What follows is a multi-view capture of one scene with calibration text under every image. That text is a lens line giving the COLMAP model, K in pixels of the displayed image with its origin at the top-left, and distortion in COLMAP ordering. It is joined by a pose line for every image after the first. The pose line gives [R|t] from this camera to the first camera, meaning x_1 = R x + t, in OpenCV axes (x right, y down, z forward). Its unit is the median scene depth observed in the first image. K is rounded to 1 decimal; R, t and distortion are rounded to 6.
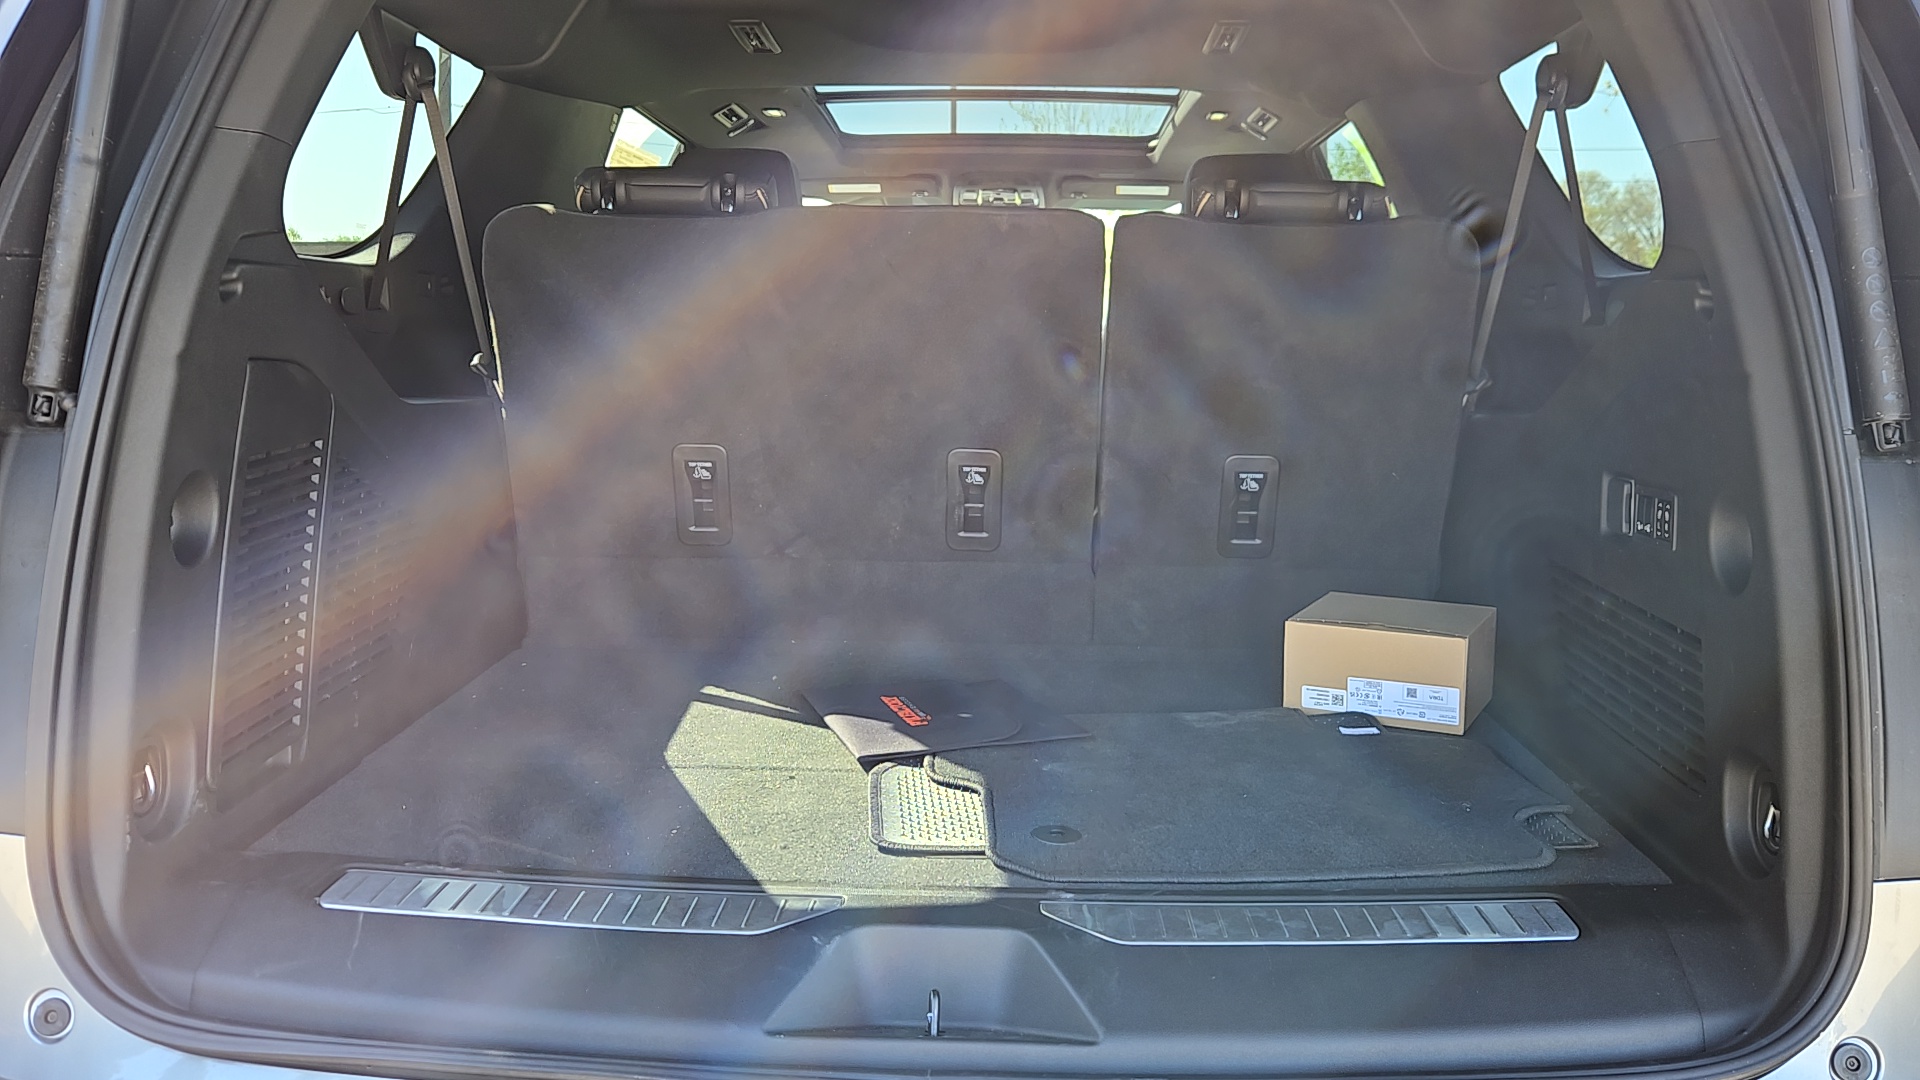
lens RADIAL K [[1588.5, 0, 960.0], [0, 1588.5, 540.0], [0, 0, 1]] dist [0.006048, 0.001848]
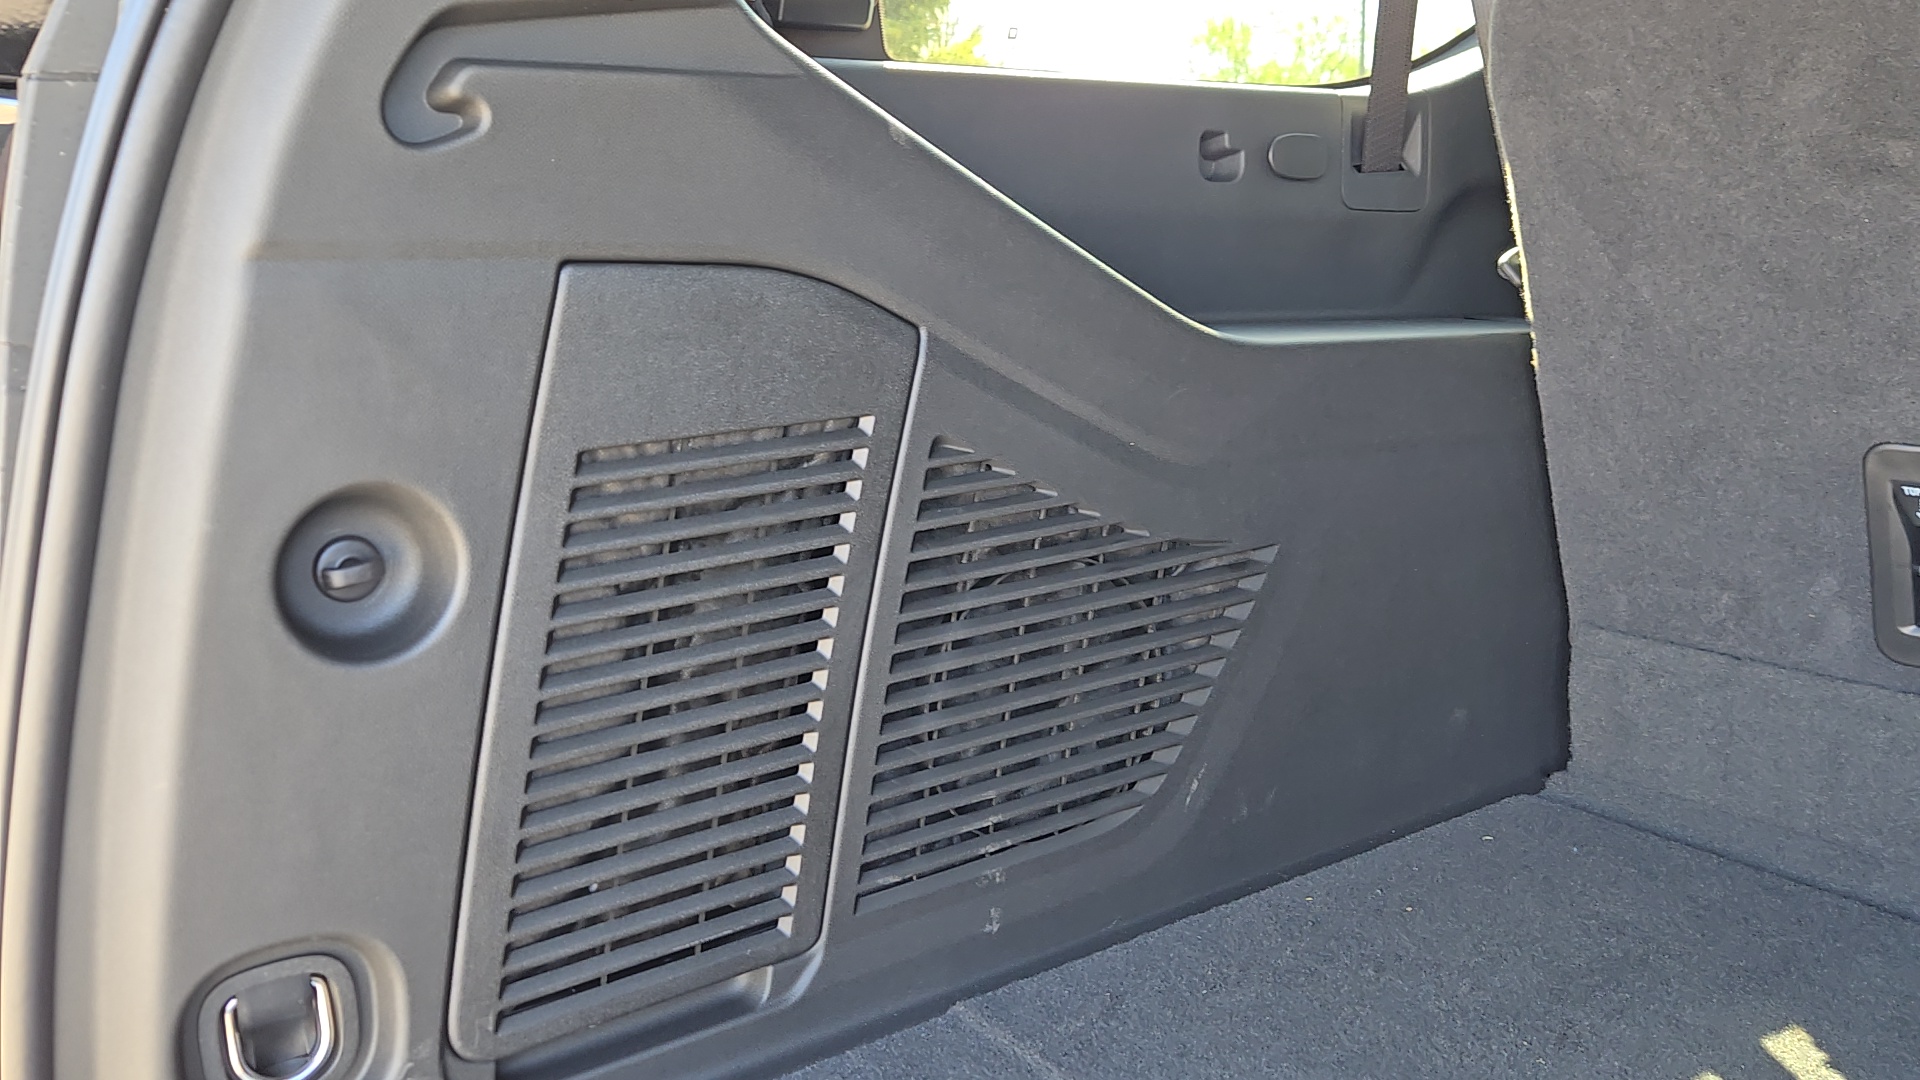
lens RADIAL K [[1612.9, 0, 960.0], [0, 1612.9, 540.0], [0, 0, 1]] dist [0.009482, -0.004725]
pose [[0.604456, 0.134267, -0.785242, 0.027127], [-0.084082, 0.990941, 0.104716, -0.058239], [0.792189, 0.002728, 0.610270, 0.505069]]
